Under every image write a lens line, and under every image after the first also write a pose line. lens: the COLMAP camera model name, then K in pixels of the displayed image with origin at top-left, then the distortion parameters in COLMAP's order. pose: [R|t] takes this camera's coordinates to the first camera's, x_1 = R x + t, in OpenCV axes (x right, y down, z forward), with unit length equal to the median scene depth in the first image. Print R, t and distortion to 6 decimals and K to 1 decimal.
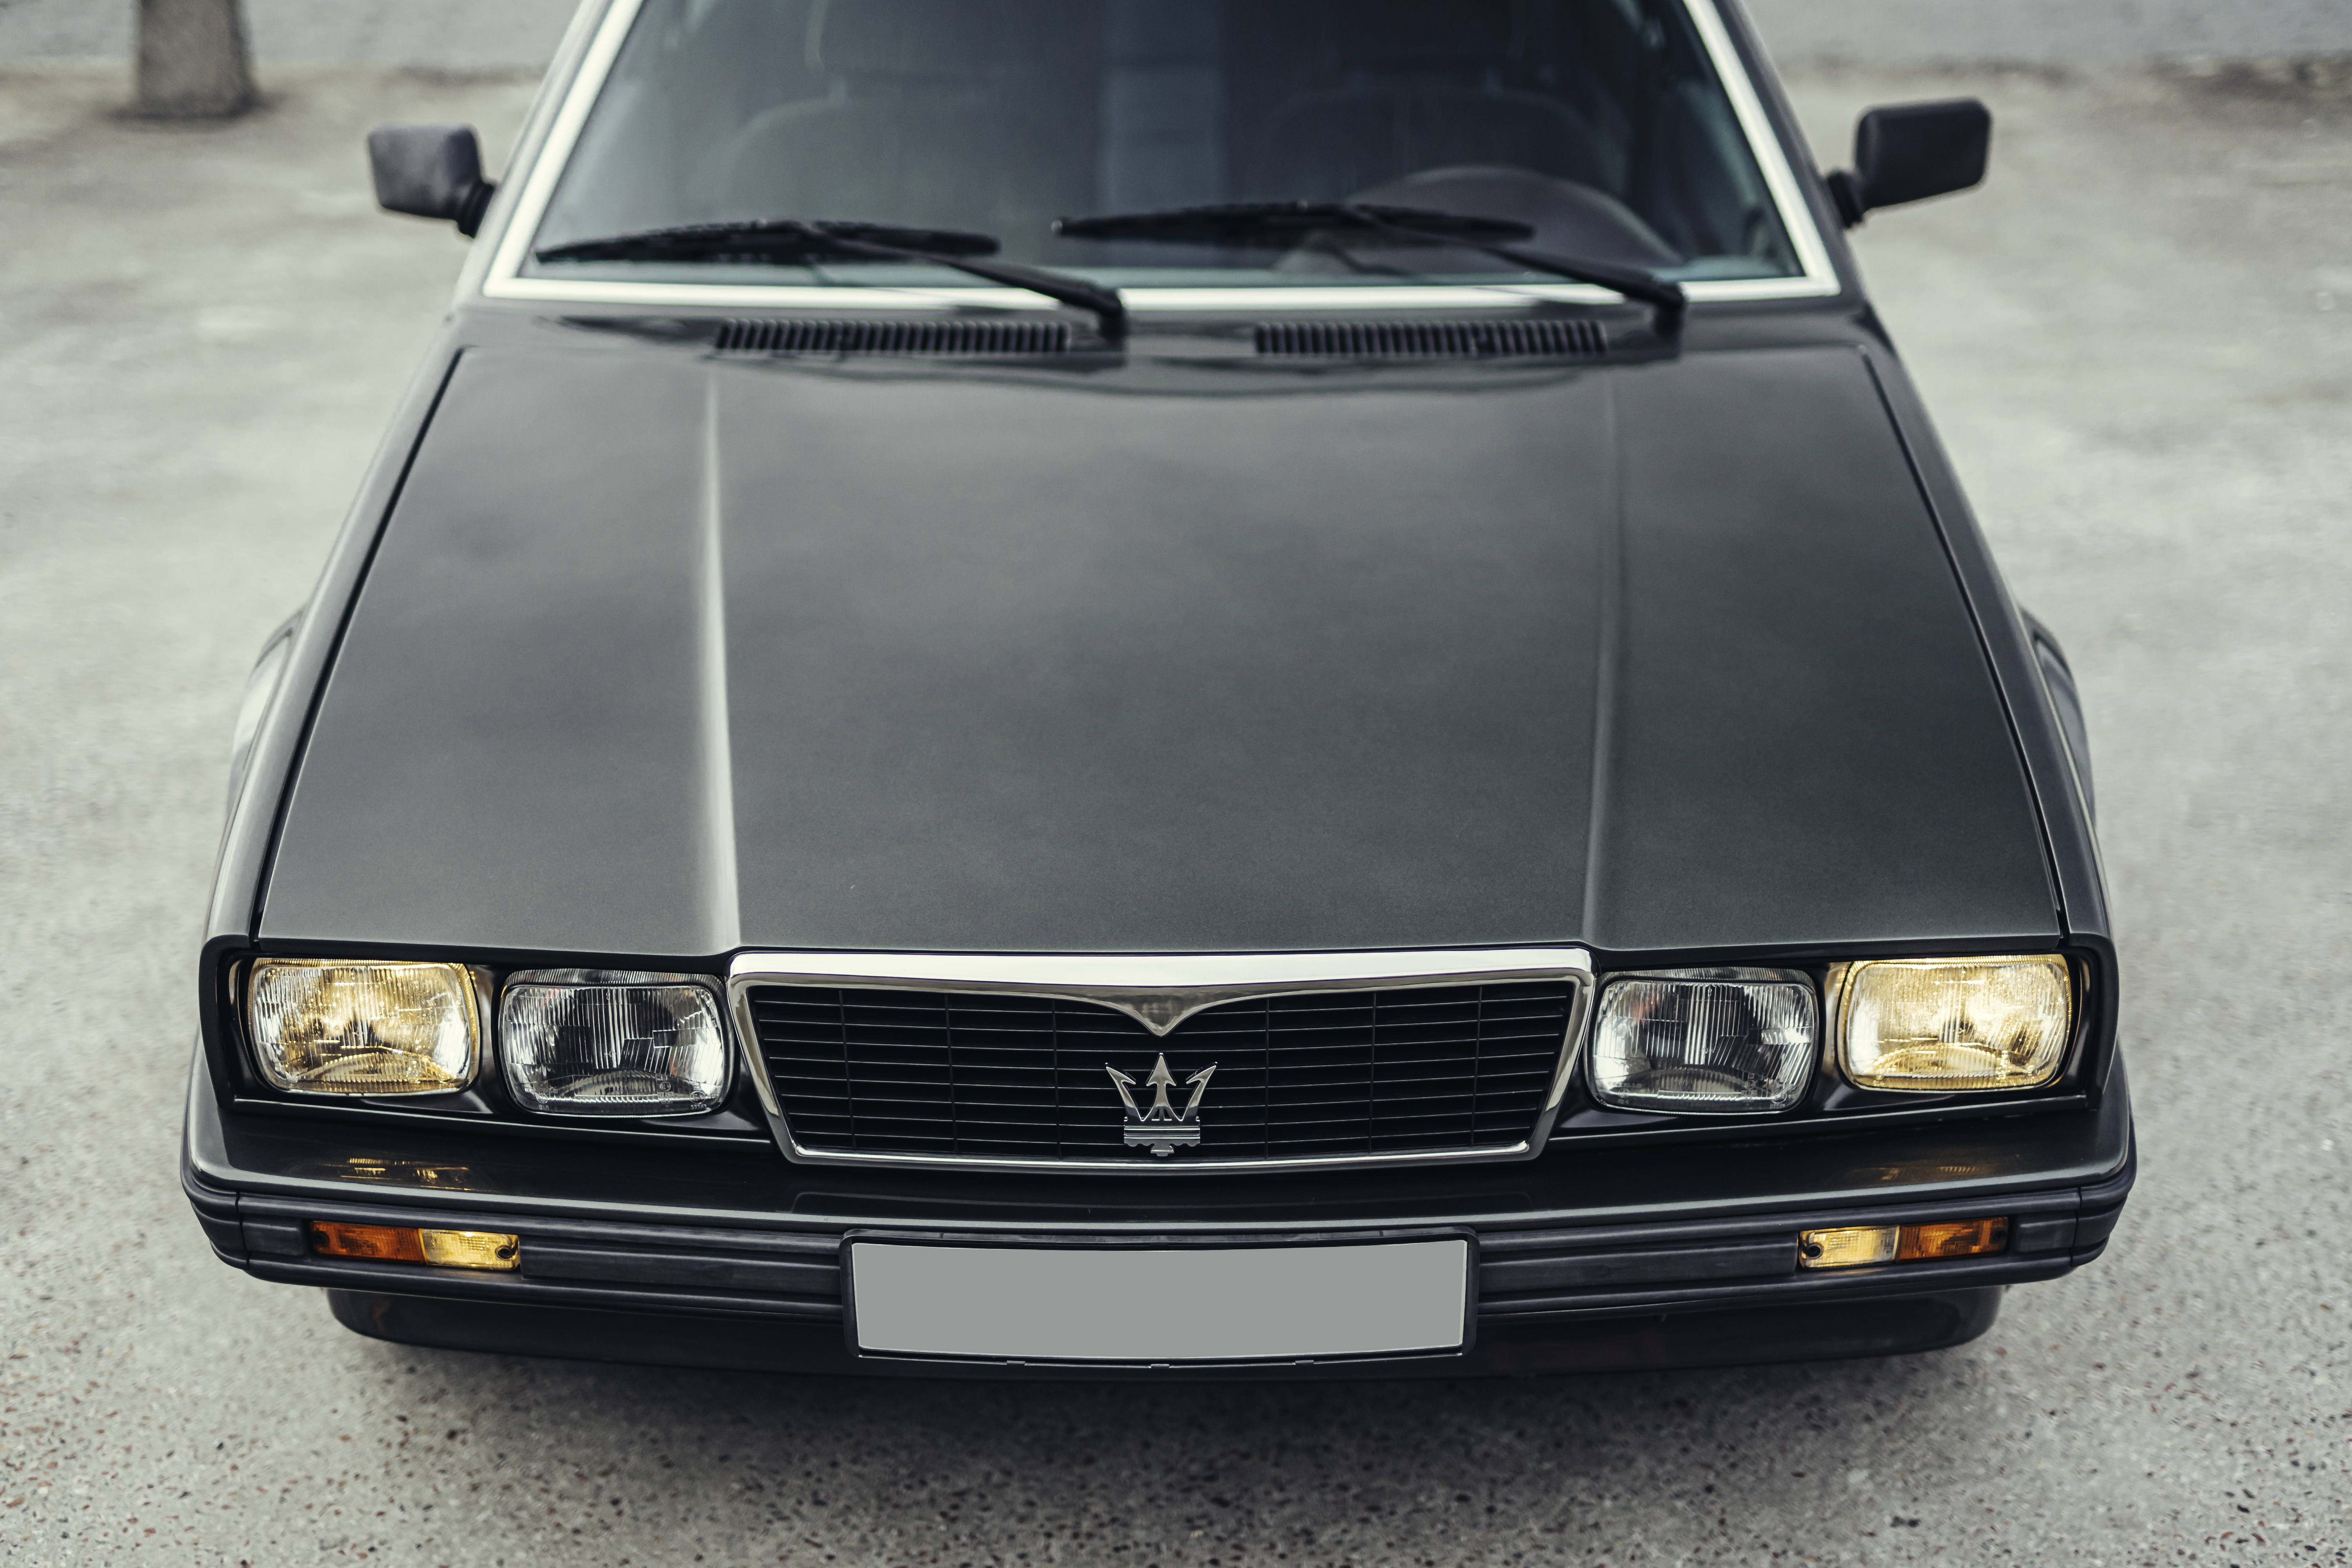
lens RADIAL K [[3277.4, 0, 1161.1], [0, 3277.4, 780.3], [0, 0, 1]] dist [0.010379, 0.000000]
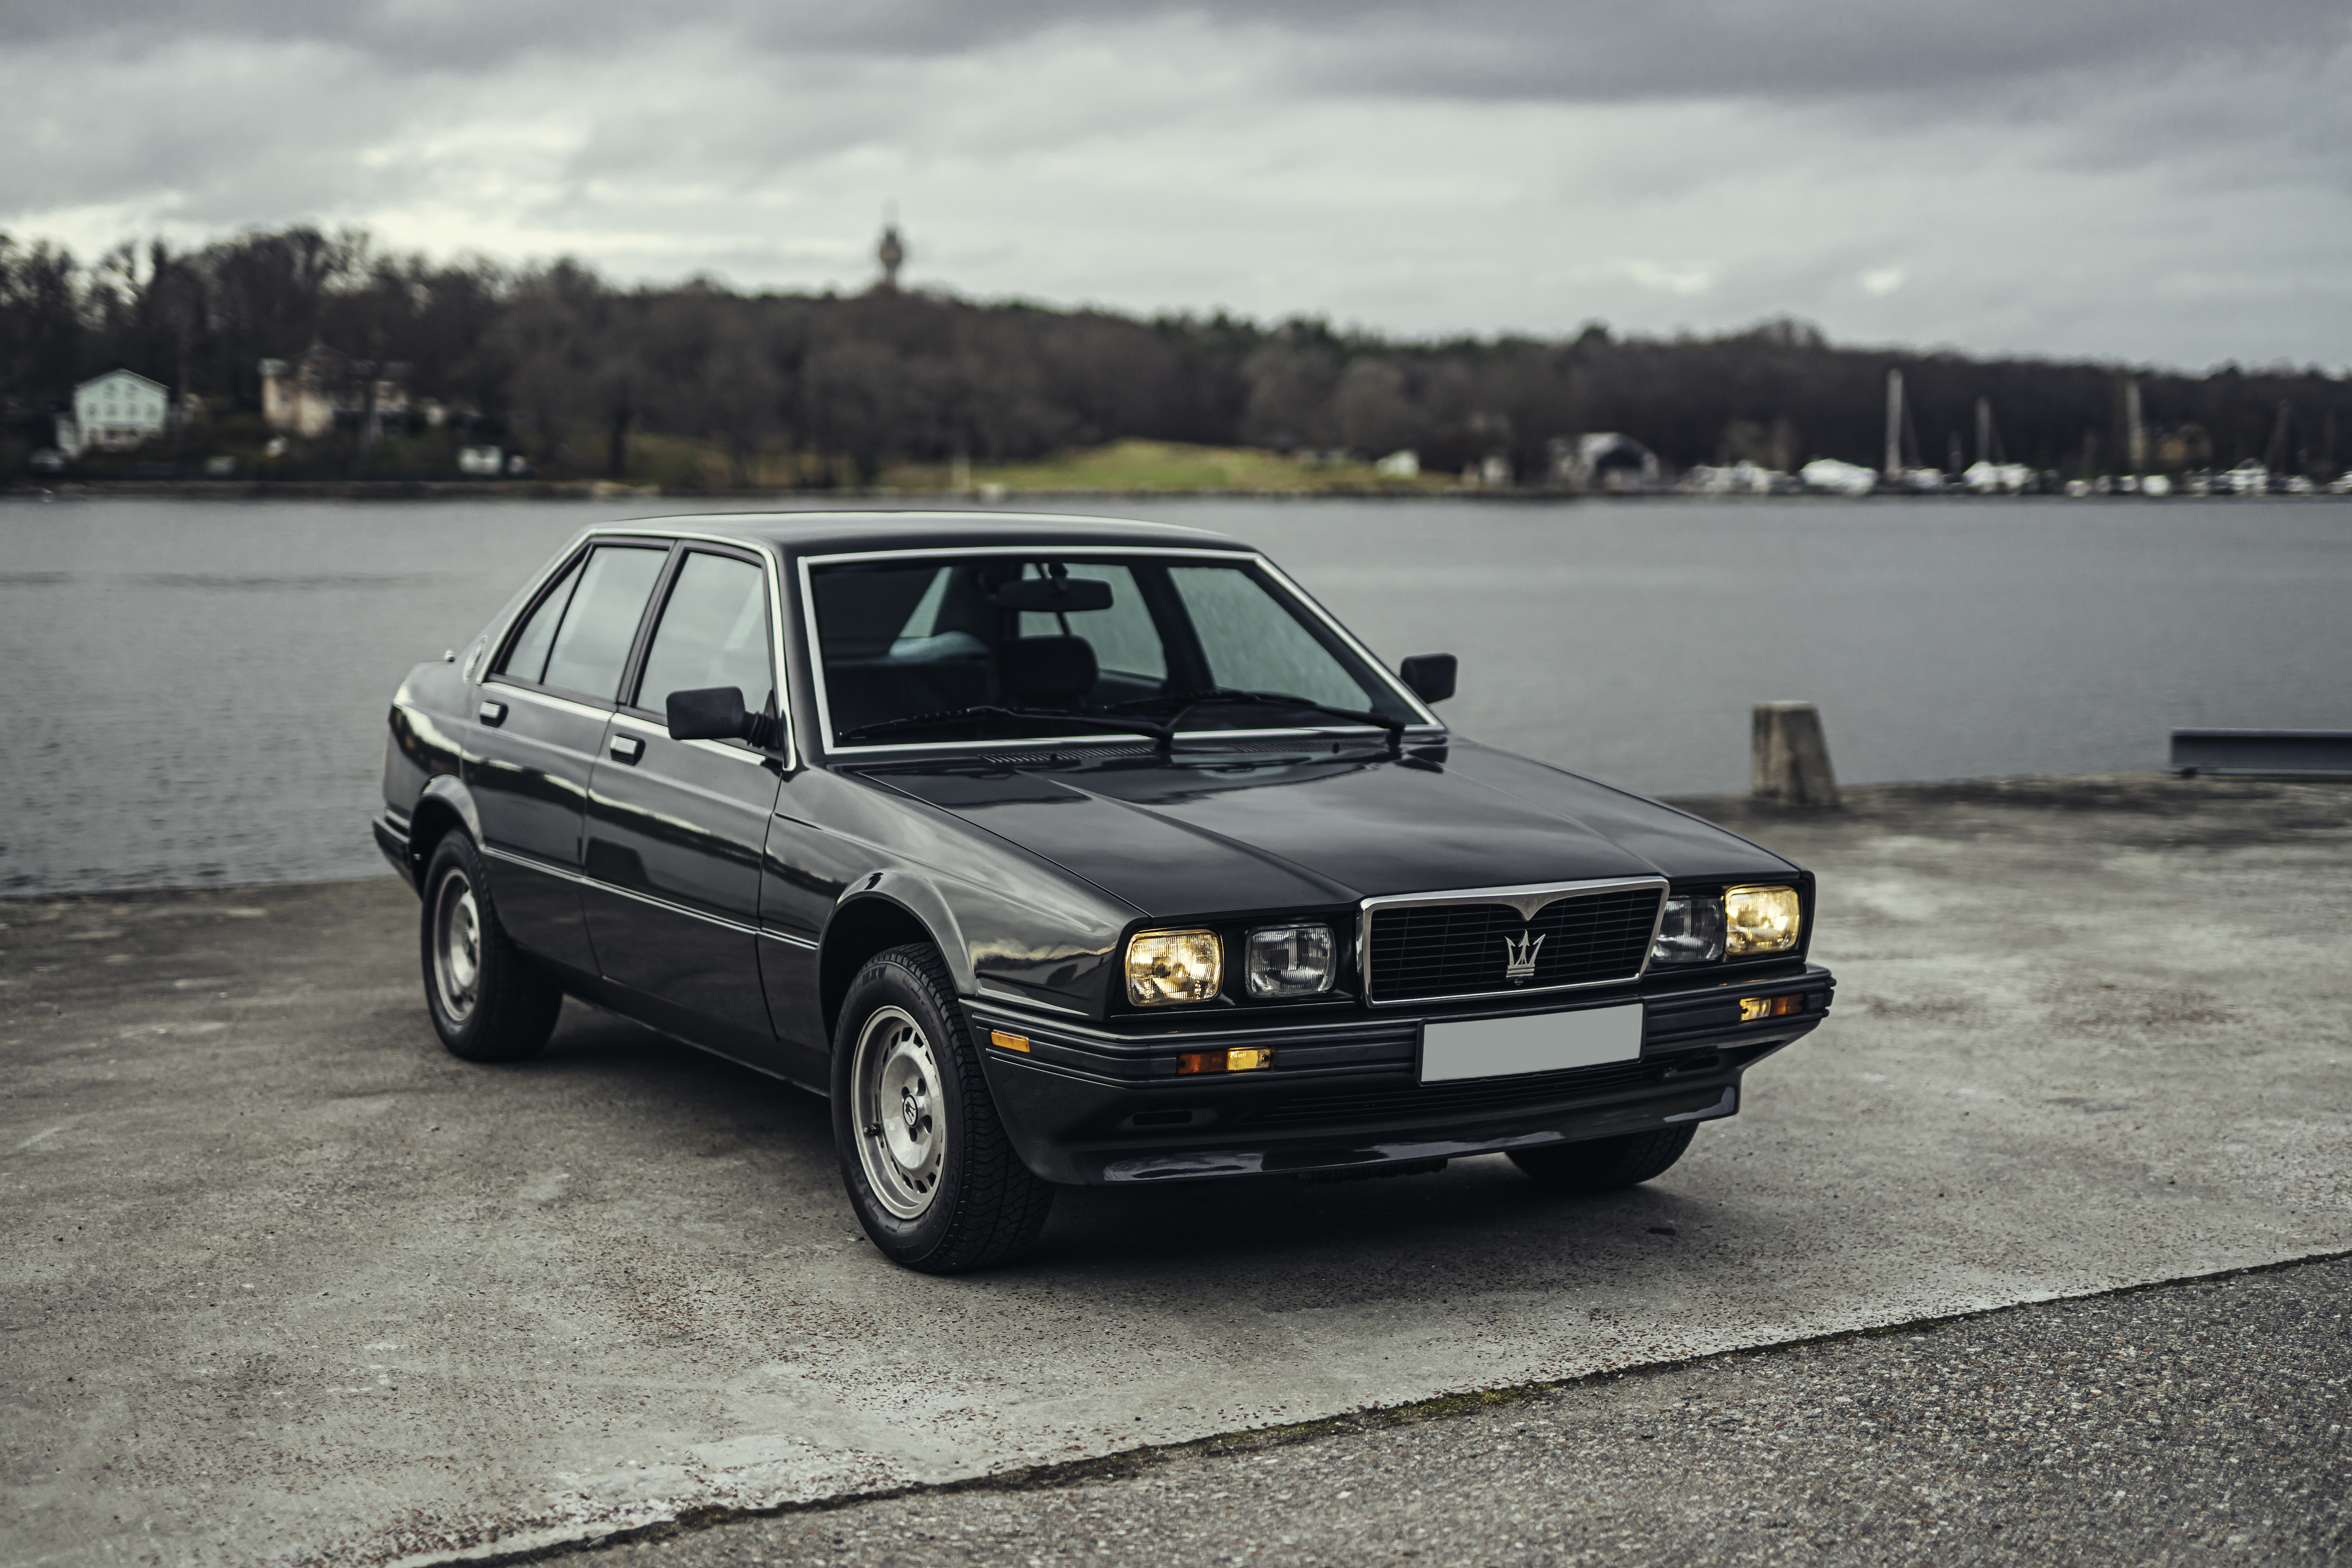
lens RADIAL K [[3277.4, 0, 1155.1], [0, 3277.4, 777.0], [0, 0, 1]] dist [0.010379, 0.000000]
pose [[0.868414, -0.038264, 0.494361, -0.921082], [0.190544, 0.946214, -0.261479, 0.361784], [-0.457766, 0.321270, 0.828997, -0.556140]]
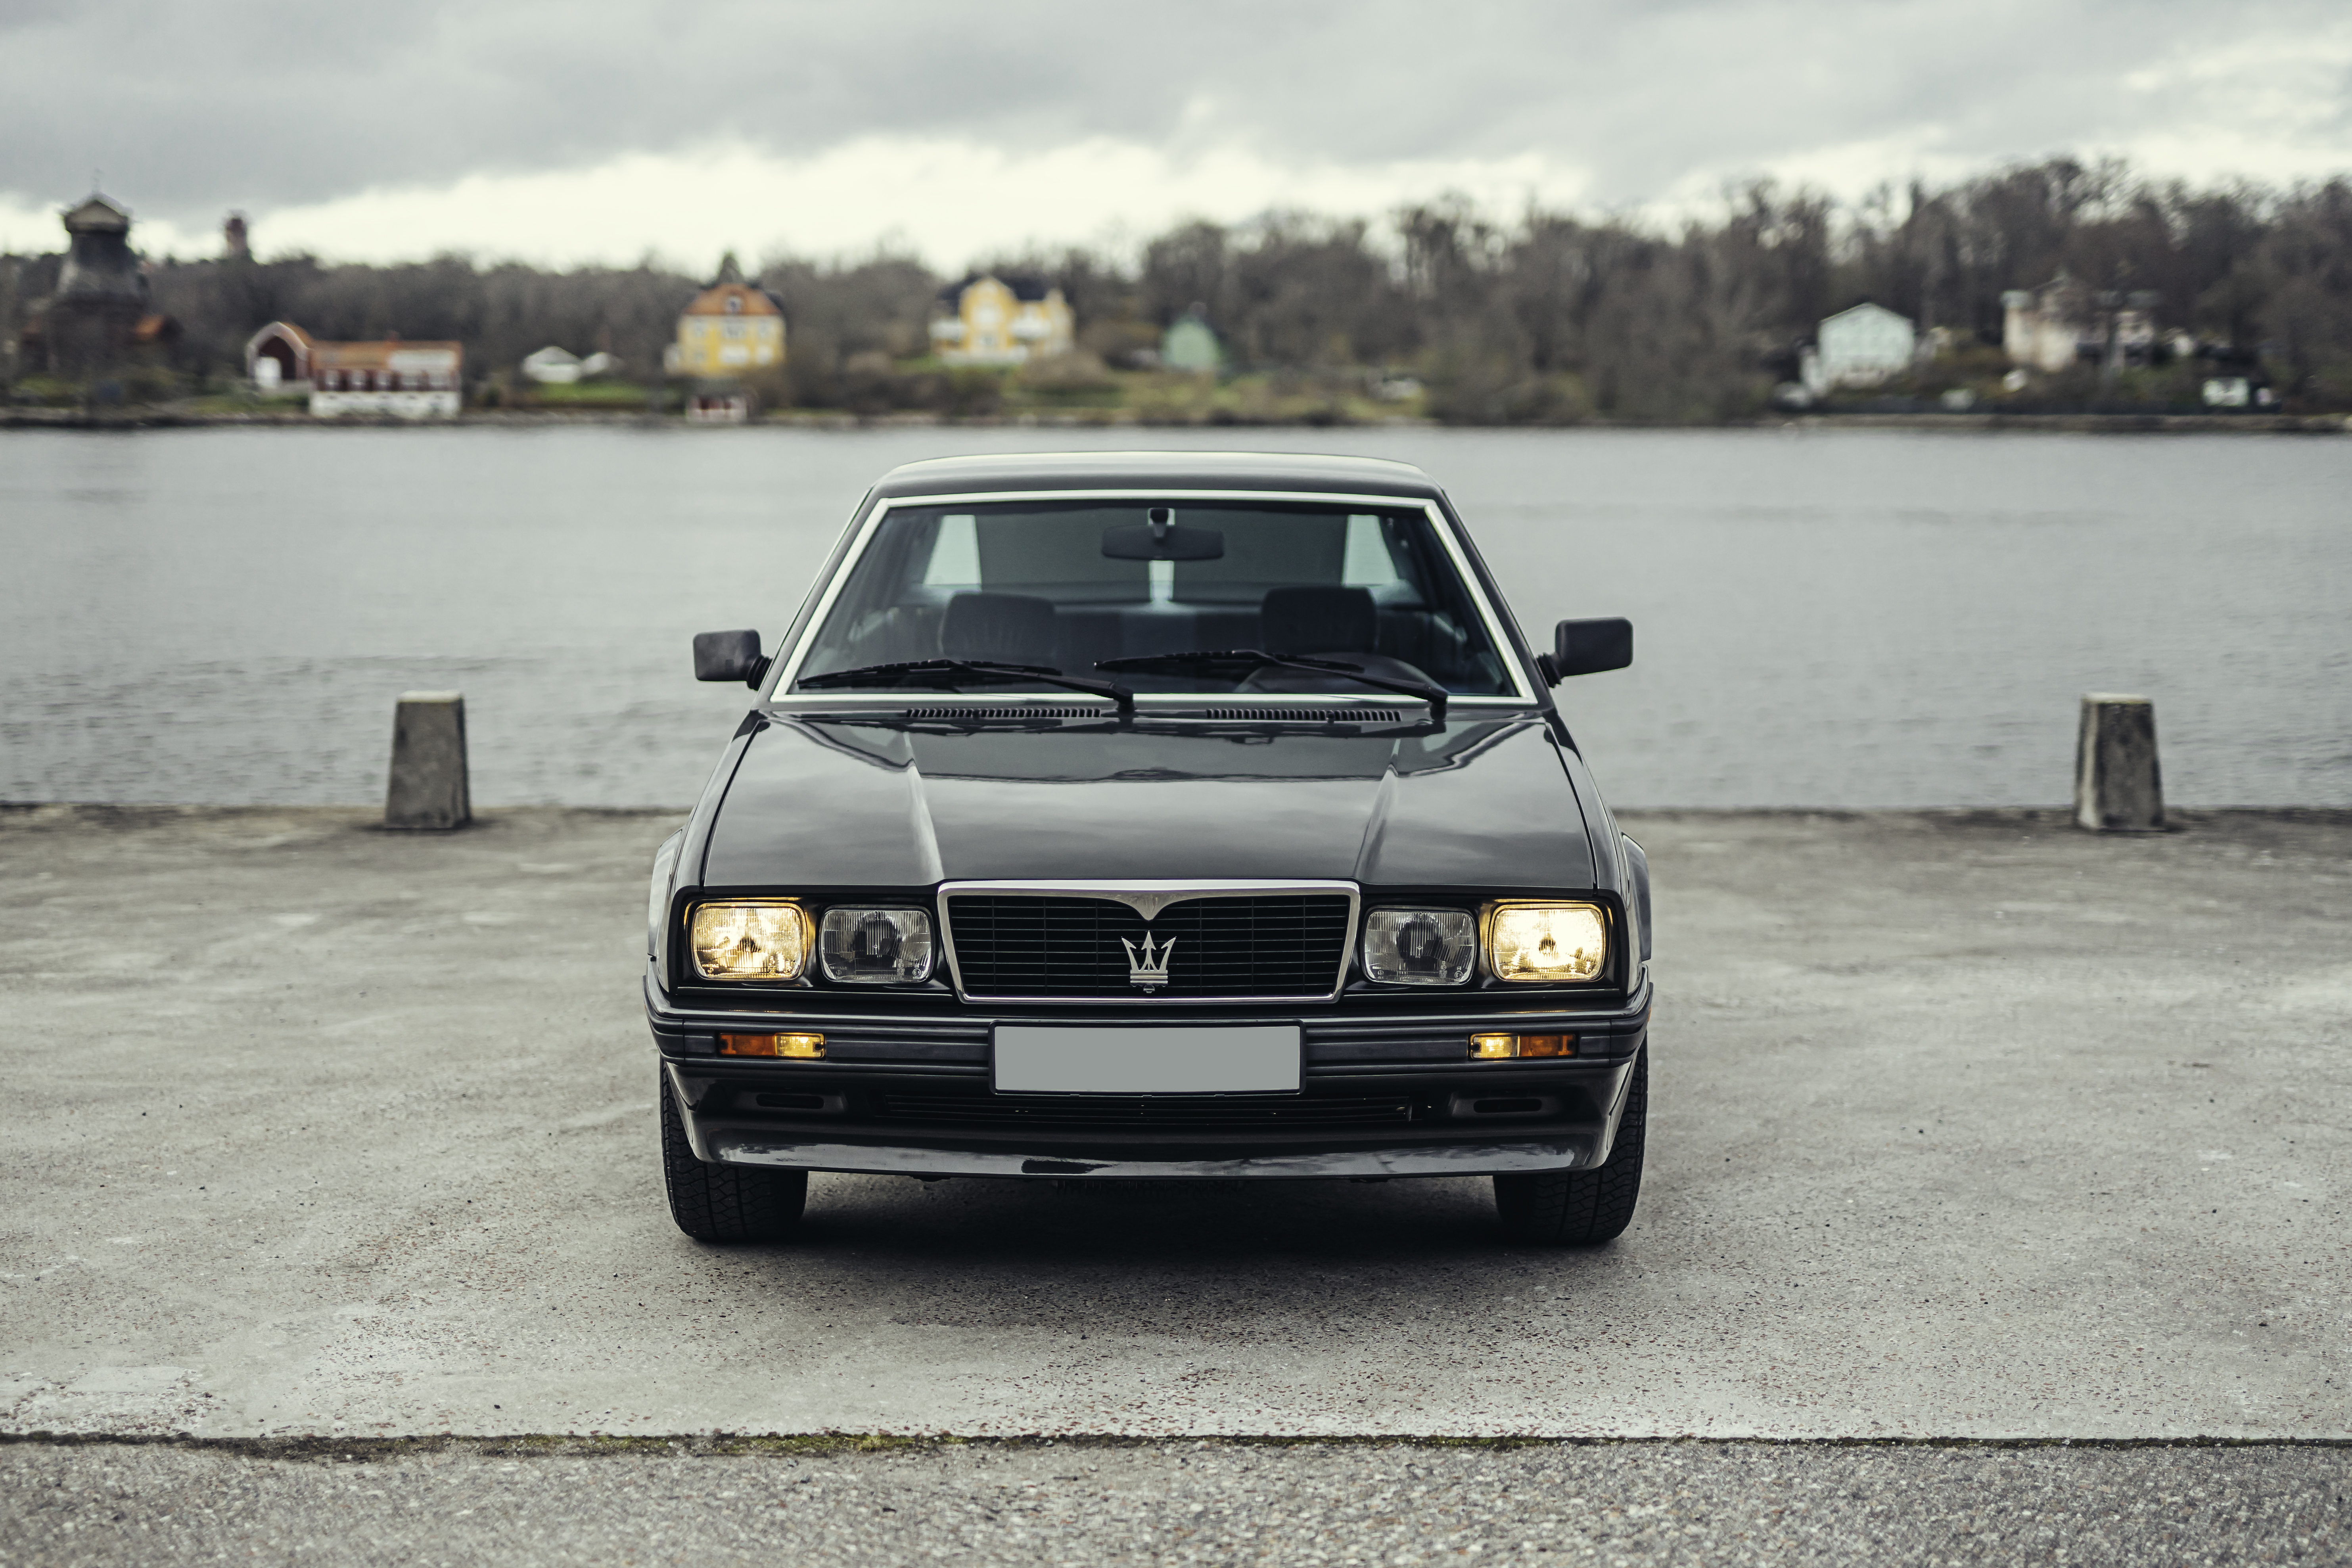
lens RADIAL K [[3277.4, 0, 1153.2], [0, 3277.4, 794.3], [0, 0, 1]] dist [0.010379, 0.000000]
pose [[0.999980, 0.004796, -0.004196, 0.007631], [-0.005797, 0.958031, -0.286605, 0.397973], [0.002645, 0.286624, 0.958040, -0.664544]]
